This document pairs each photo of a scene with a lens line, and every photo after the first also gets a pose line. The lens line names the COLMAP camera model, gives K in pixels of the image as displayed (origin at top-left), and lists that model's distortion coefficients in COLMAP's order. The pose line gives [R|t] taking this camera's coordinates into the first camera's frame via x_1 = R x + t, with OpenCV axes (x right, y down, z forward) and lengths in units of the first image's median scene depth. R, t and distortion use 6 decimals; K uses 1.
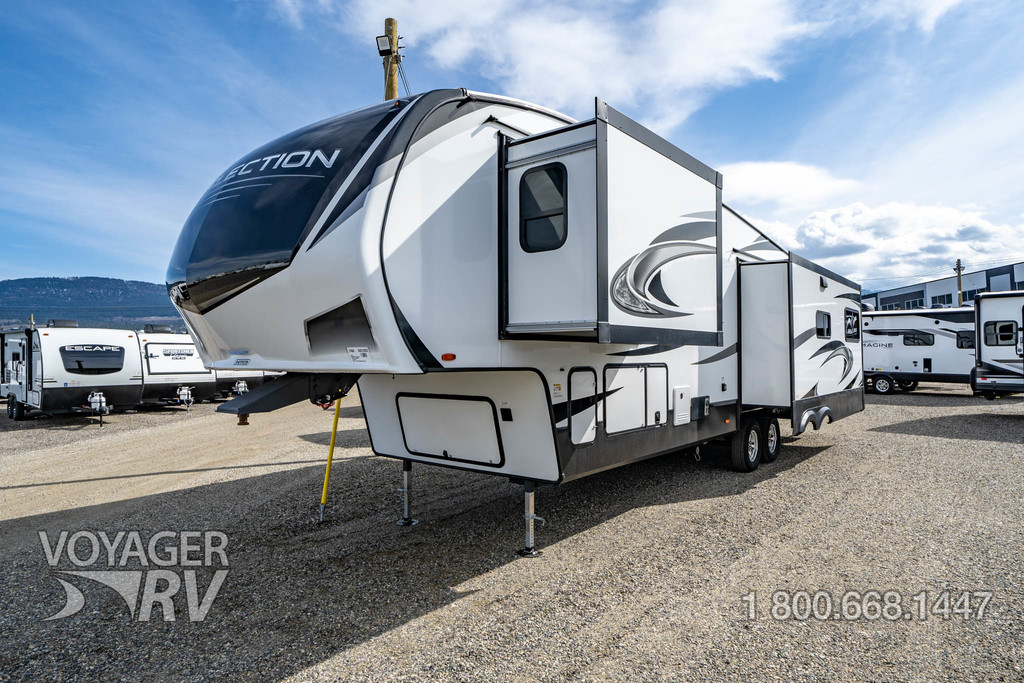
lens RADIAL K [[593.8, 0, 512.3], [0, 593.8, 343.3], [0, 0, 1]] dist [0.000216, 0.000050]
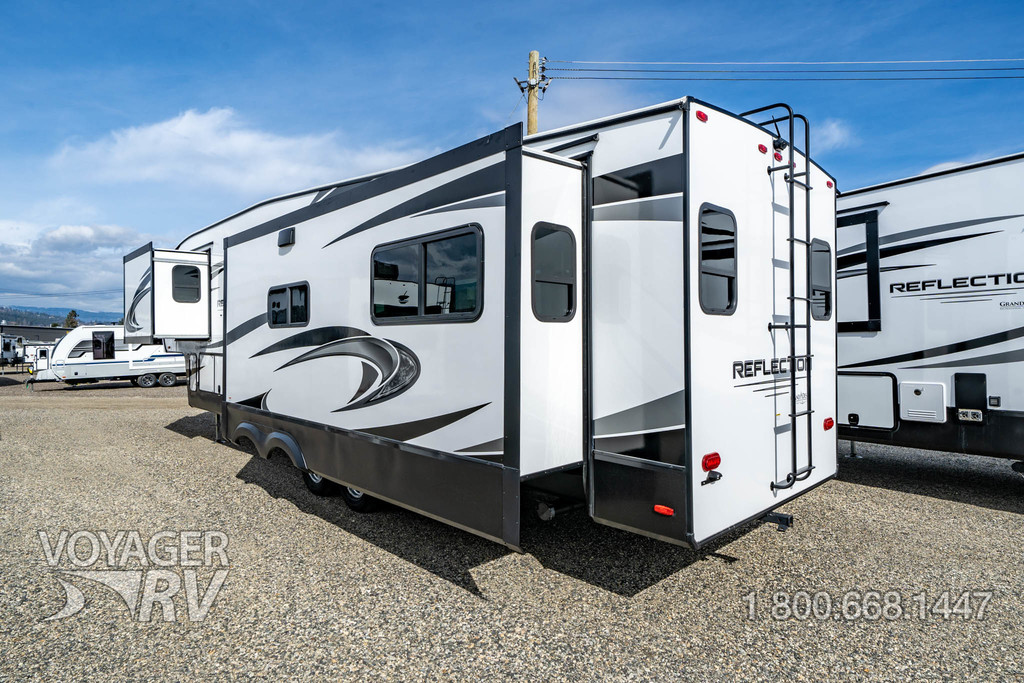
lens RADIAL K [[578.7, 0, 512.0], [0, 578.7, 338.8], [0, 0, 1]] dist [-0.000310, -0.000047]
pose [[-0.123045, 0.002874, -0.992397, 1.136920], [0.026102, 0.999659, -0.000341, 0.011346], [0.992058, -0.025946, -0.123078, 1.355511]]
